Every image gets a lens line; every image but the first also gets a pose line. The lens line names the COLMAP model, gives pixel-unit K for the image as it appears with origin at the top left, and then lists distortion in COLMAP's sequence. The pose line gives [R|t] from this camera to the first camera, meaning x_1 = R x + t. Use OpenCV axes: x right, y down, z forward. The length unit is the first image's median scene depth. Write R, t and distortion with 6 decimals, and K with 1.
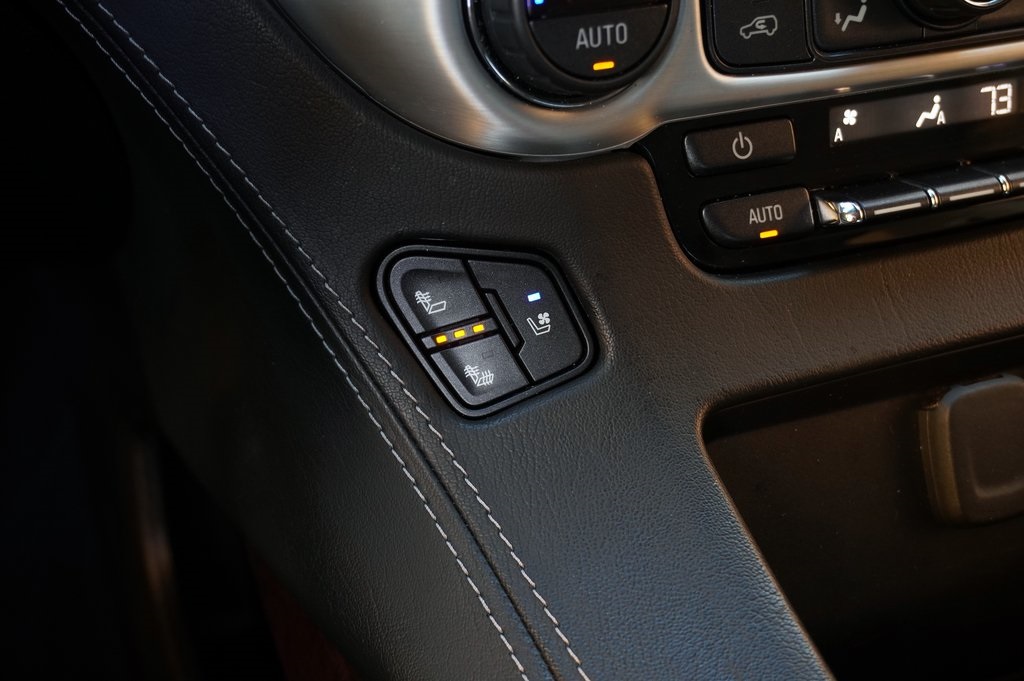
lens RADIAL K [[1385.4, 0, 514.8], [0, 1385.4, 336.4], [0, 0, 1]] dist [0.016813, 0.000000]
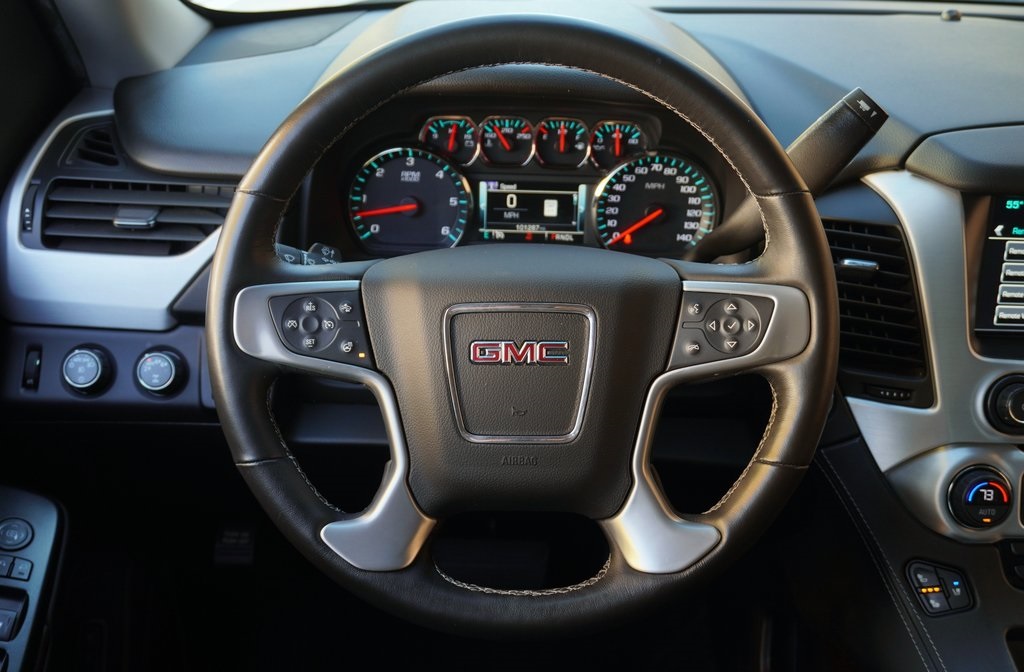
lens RADIAL K [[1106.9, 0, 519.2], [0, 1106.9, 348.6], [0, 0, 1]] dist [-0.004876, 0.000000]
pose [[0.925904, 0.129232, -0.354967, -0.085065], [-0.207937, 0.958852, -0.193300, 0.158898], [0.315380, 0.252788, 0.914677, -1.847651]]
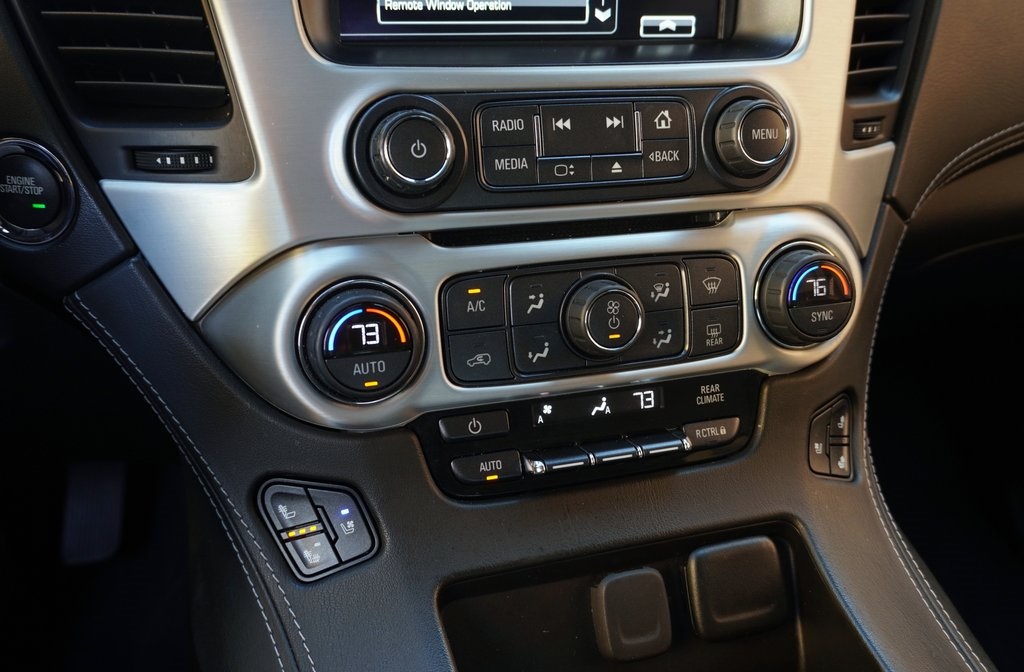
lens RADIAL K [[909.2, 0, 513.1], [0, 909.2, 338.8], [0, 0, 1]] dist [-0.015923, 0.012242]
pose [[0.996963, 0.025261, -0.073664, 0.295914], [-0.037244, 0.985398, -0.166146, -0.059523], [0.068392, 0.168385, 0.983346, -0.124795]]
